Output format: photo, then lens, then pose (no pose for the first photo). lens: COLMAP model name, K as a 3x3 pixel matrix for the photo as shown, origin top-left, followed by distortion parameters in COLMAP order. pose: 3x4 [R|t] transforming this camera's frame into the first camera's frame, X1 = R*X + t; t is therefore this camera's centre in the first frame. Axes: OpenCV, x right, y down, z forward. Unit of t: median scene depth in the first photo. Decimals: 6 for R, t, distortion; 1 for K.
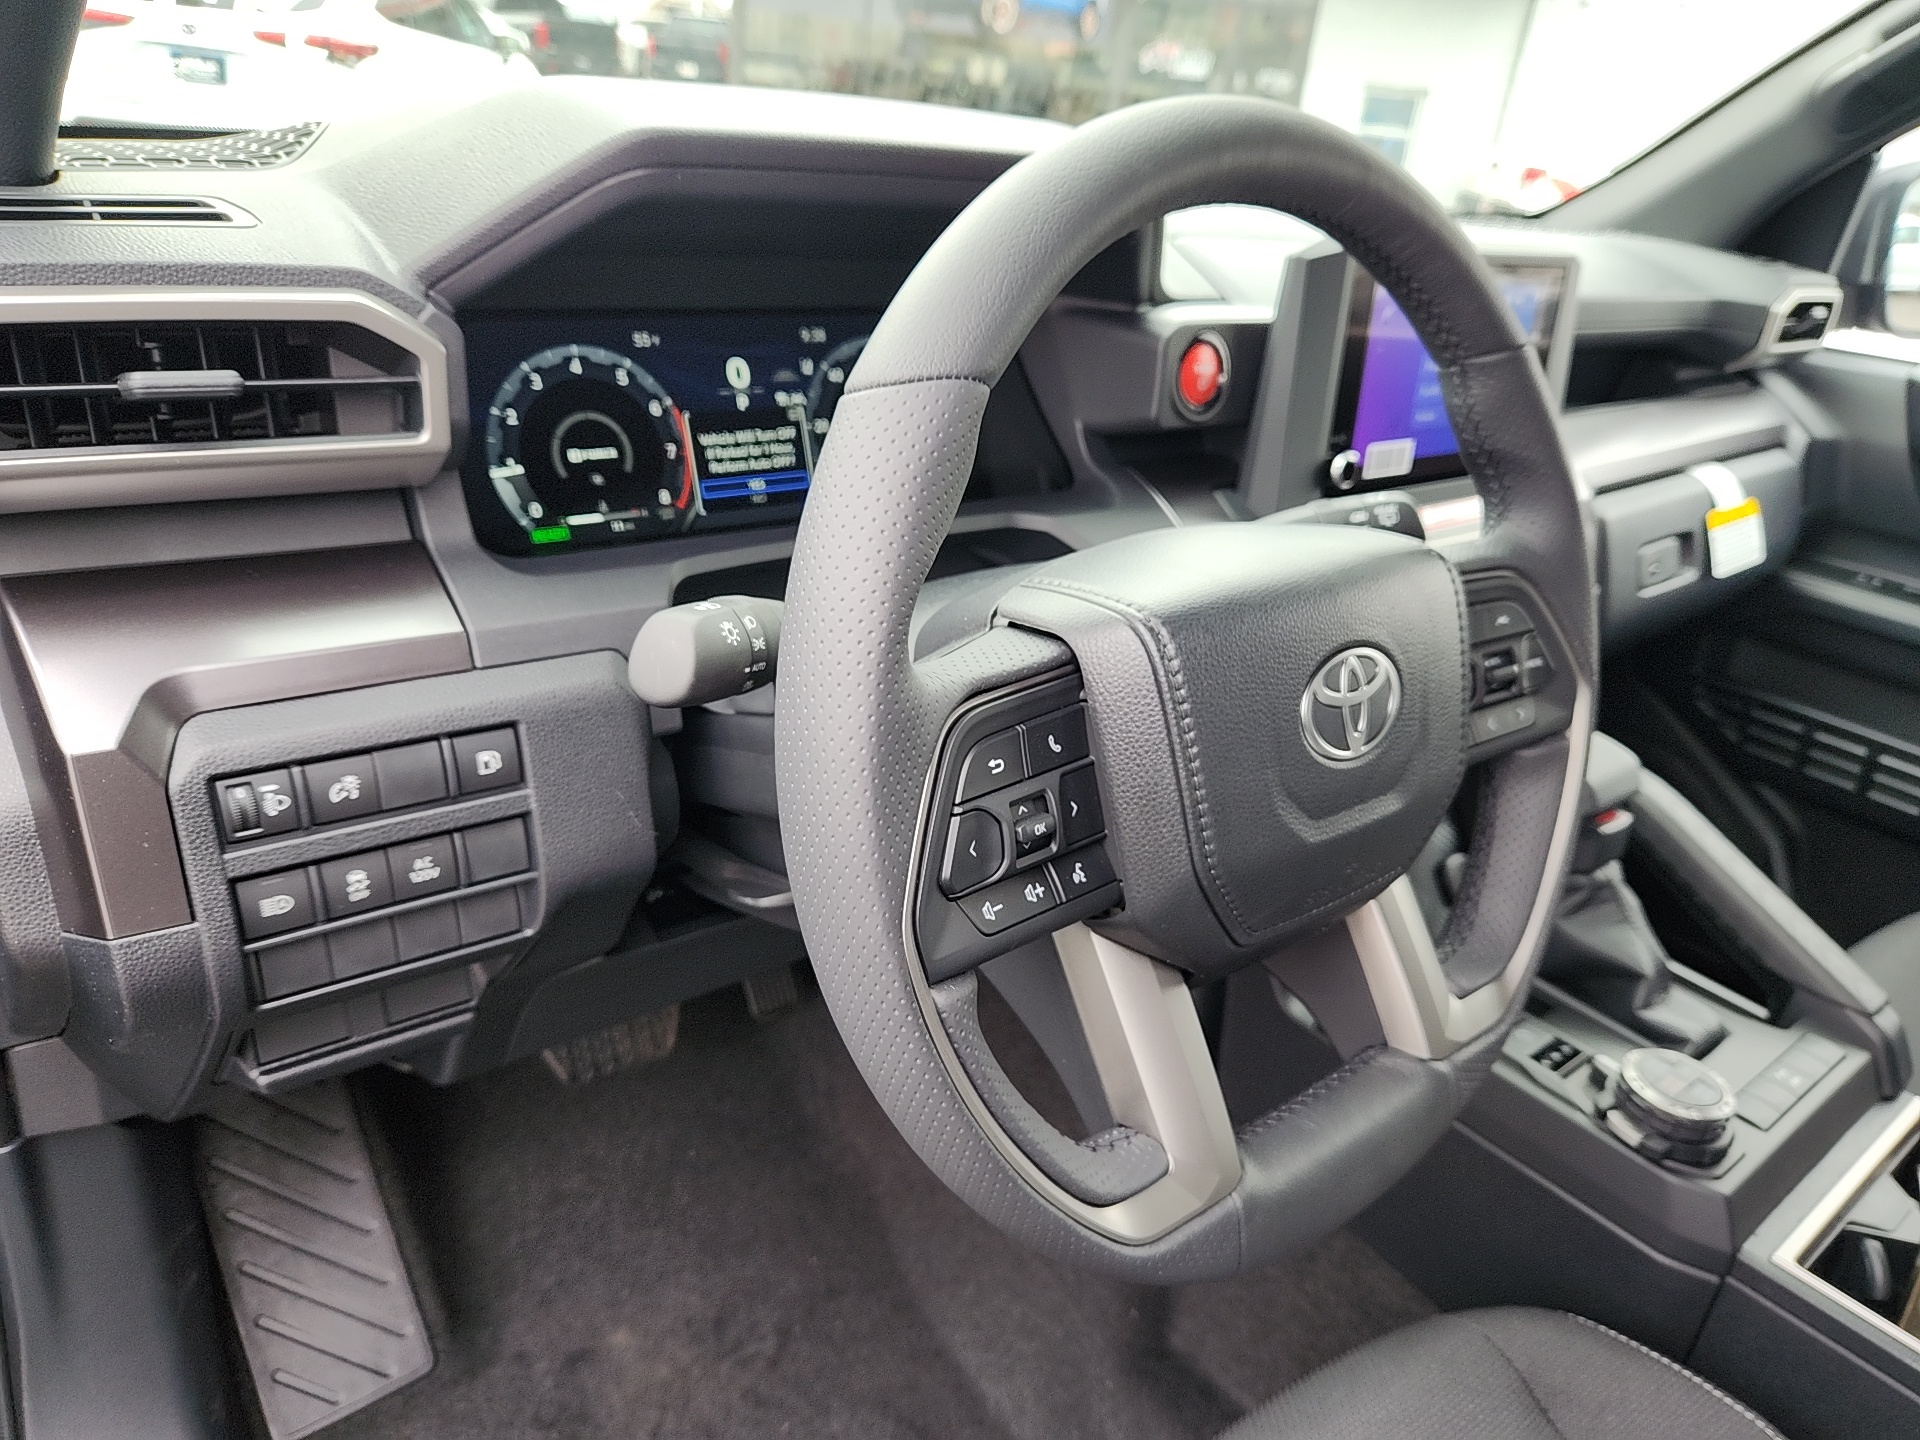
lens RADIAL K [[1292.4, 0, 954.8], [0, 1292.4, 734.9], [0, 0, 1]] dist [0.043644, -0.036239]
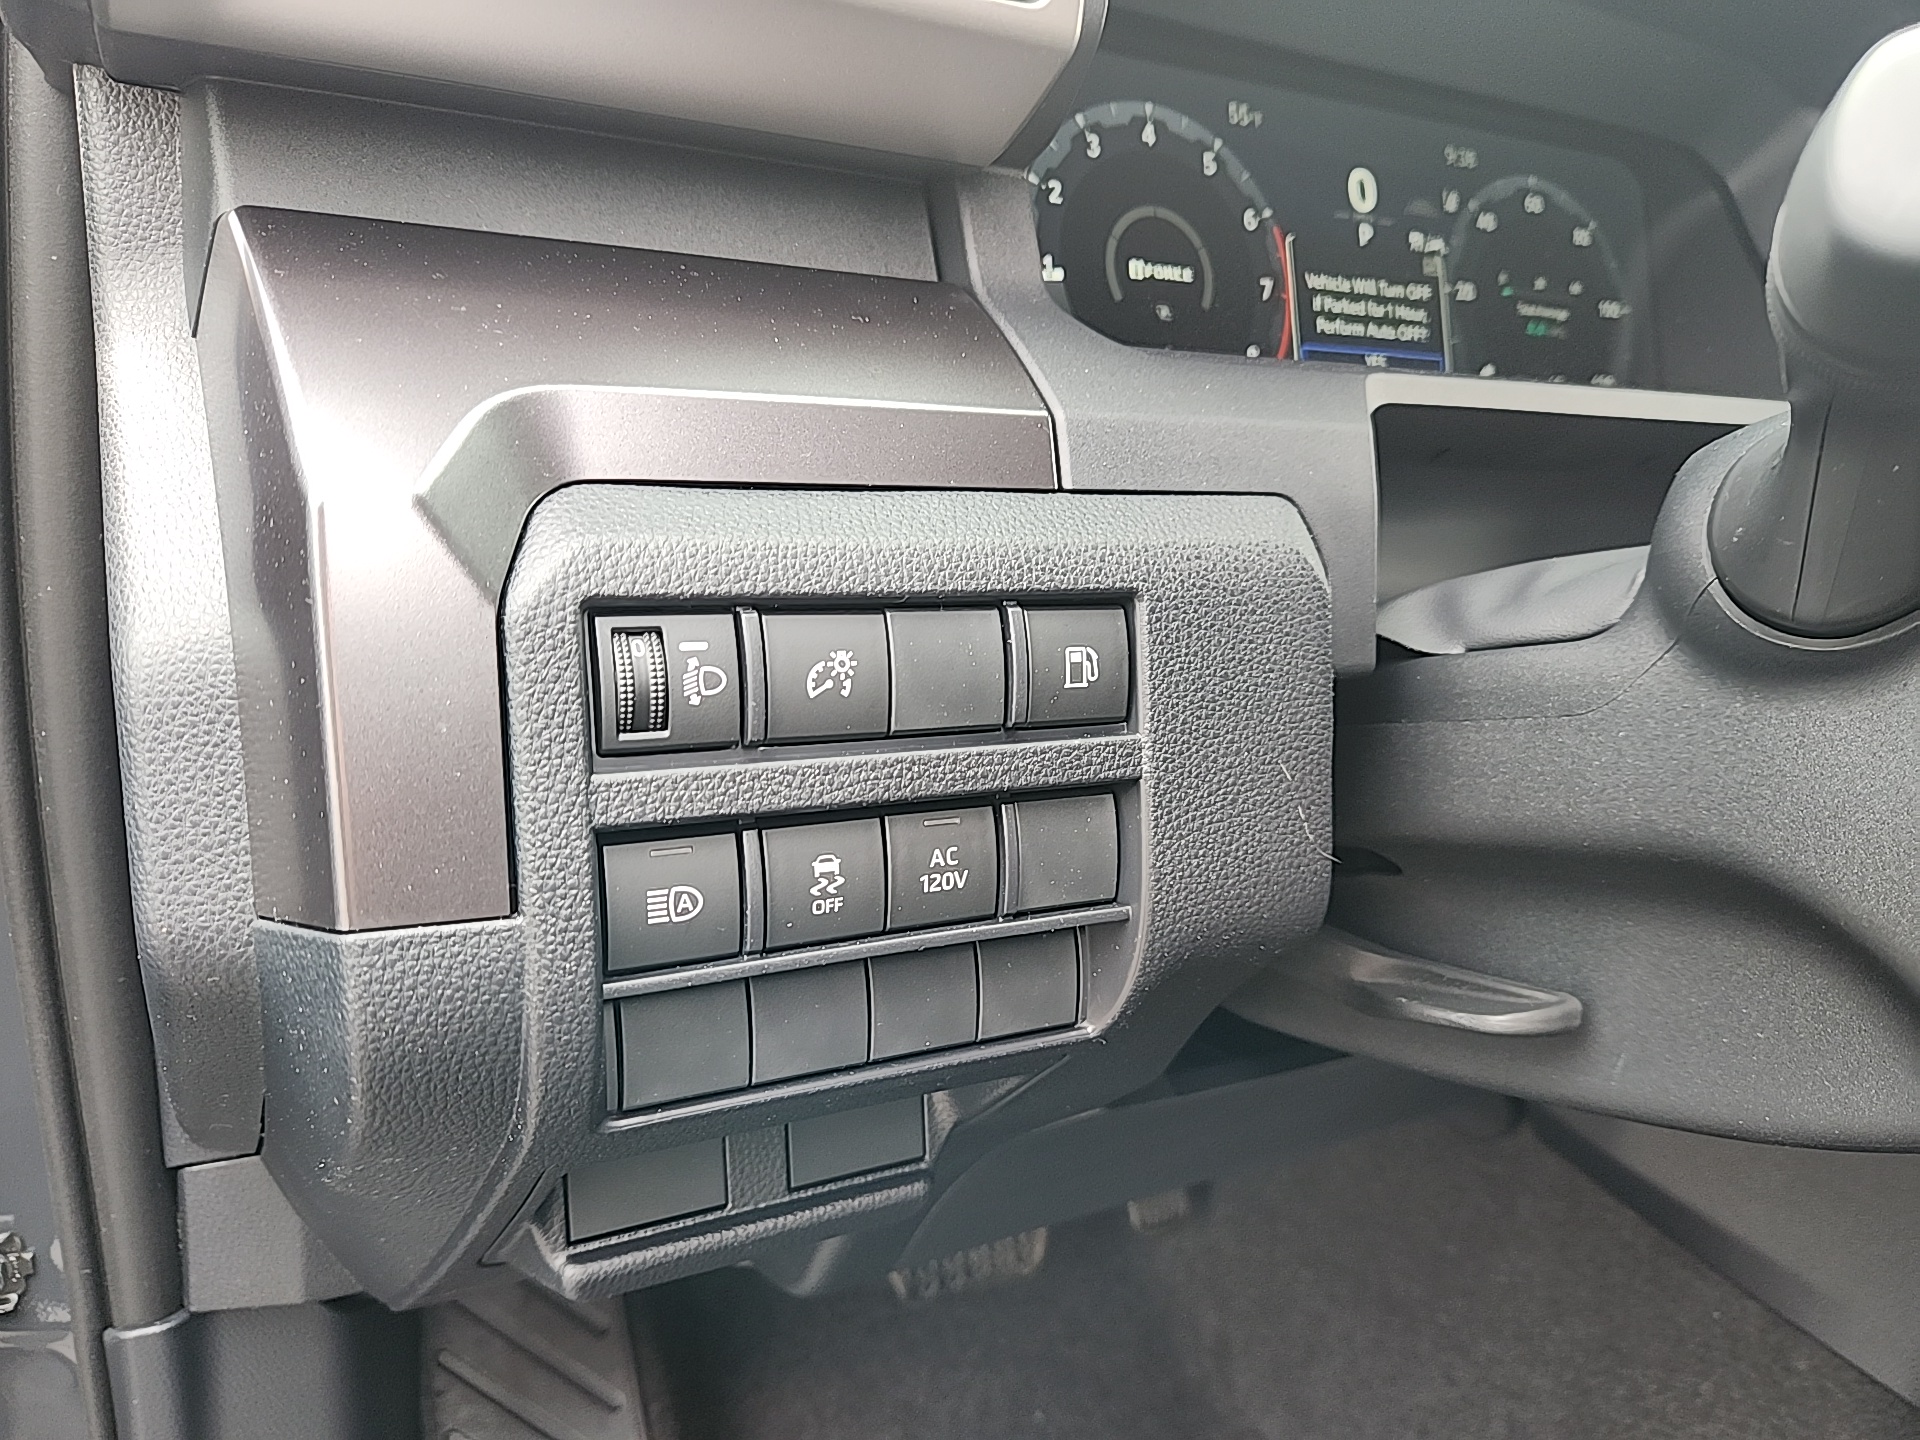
lens RADIAL K [[1292.4, 0, 971.8], [0, 1292.4, 723.2], [0, 0, 1]] dist [0.043644, -0.036239]
pose [[0.985374, 0.046434, -0.163955, -0.253080], [-0.071426, 0.986103, -0.149996, 0.096258], [0.154712, 0.159513, 0.974997, 0.408036]]
